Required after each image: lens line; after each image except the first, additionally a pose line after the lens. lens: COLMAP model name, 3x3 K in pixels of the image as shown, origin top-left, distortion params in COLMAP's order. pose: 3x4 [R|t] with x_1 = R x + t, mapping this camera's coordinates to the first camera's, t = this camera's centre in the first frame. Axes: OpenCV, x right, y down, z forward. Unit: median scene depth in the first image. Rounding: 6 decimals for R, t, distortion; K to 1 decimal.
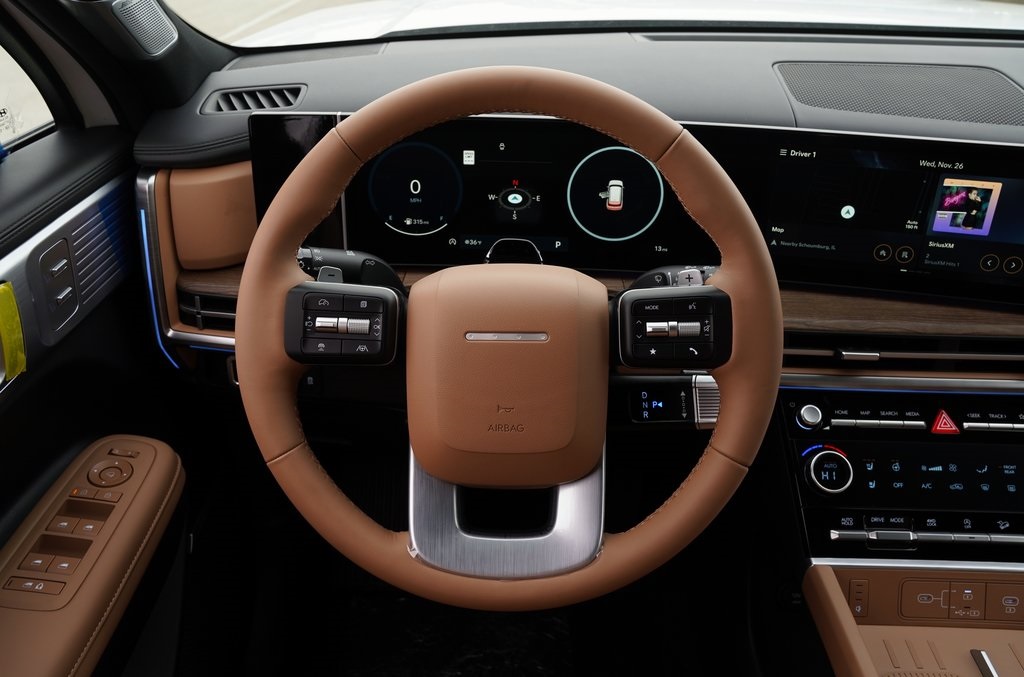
lens RADIAL K [[822.5, 0, 512.0], [0, 822.5, 338.5], [0, 0, 1]] dist [-0.095761, 0.113128]
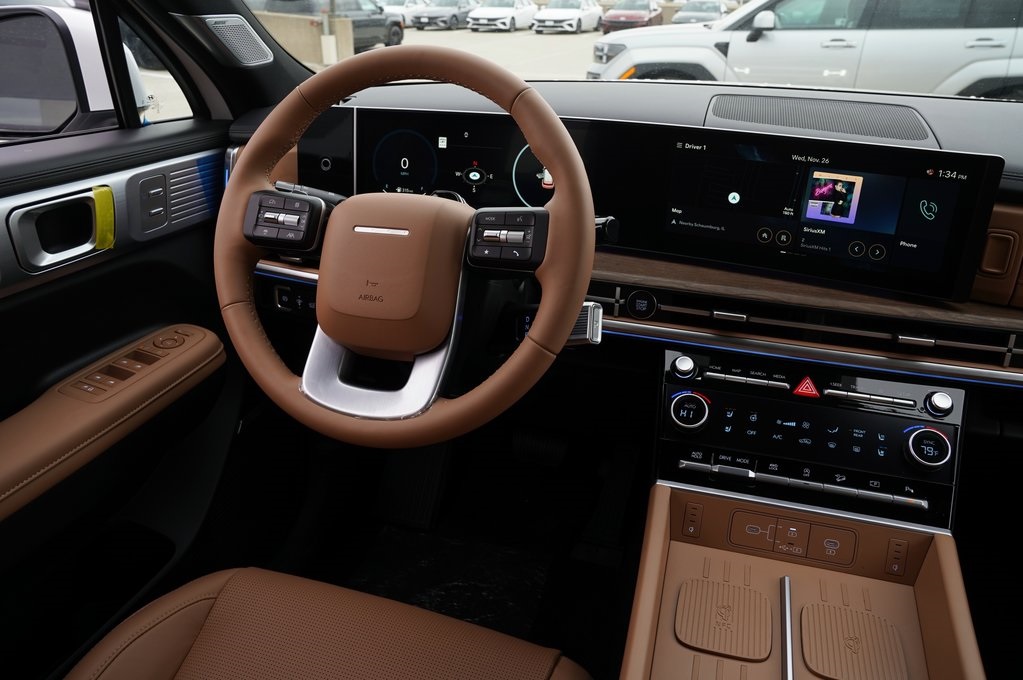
lens RADIAL K [[702.5, 0, 511.5], [0, 702.5, 340.0], [0, 0, 1]] dist [-0.133915, 0.089525]
pose [[0.961909, 0.111062, -0.249791, 0.383554], [-0.138377, 0.985857, -0.094540, 0.192040], [0.235758, 0.125505, 0.963674, -0.021048]]
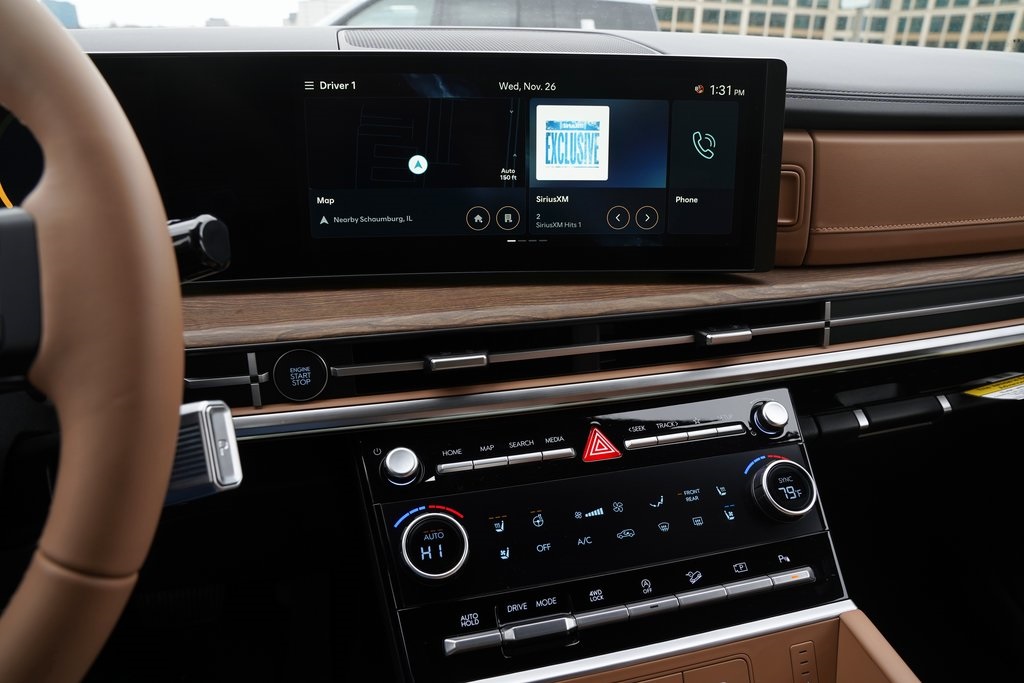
lens RADIAL K [[703.2, 0, 512.0], [0, 703.2, 341.5], [0, 0, 1]] dist [-0.133915, 0.089525]
pose [[0.960430, -0.110005, 0.255875, 0.327331], [0.147446, 0.980219, -0.132027, 0.087873], [-0.236290, 0.164531, 0.957652, 0.435770]]
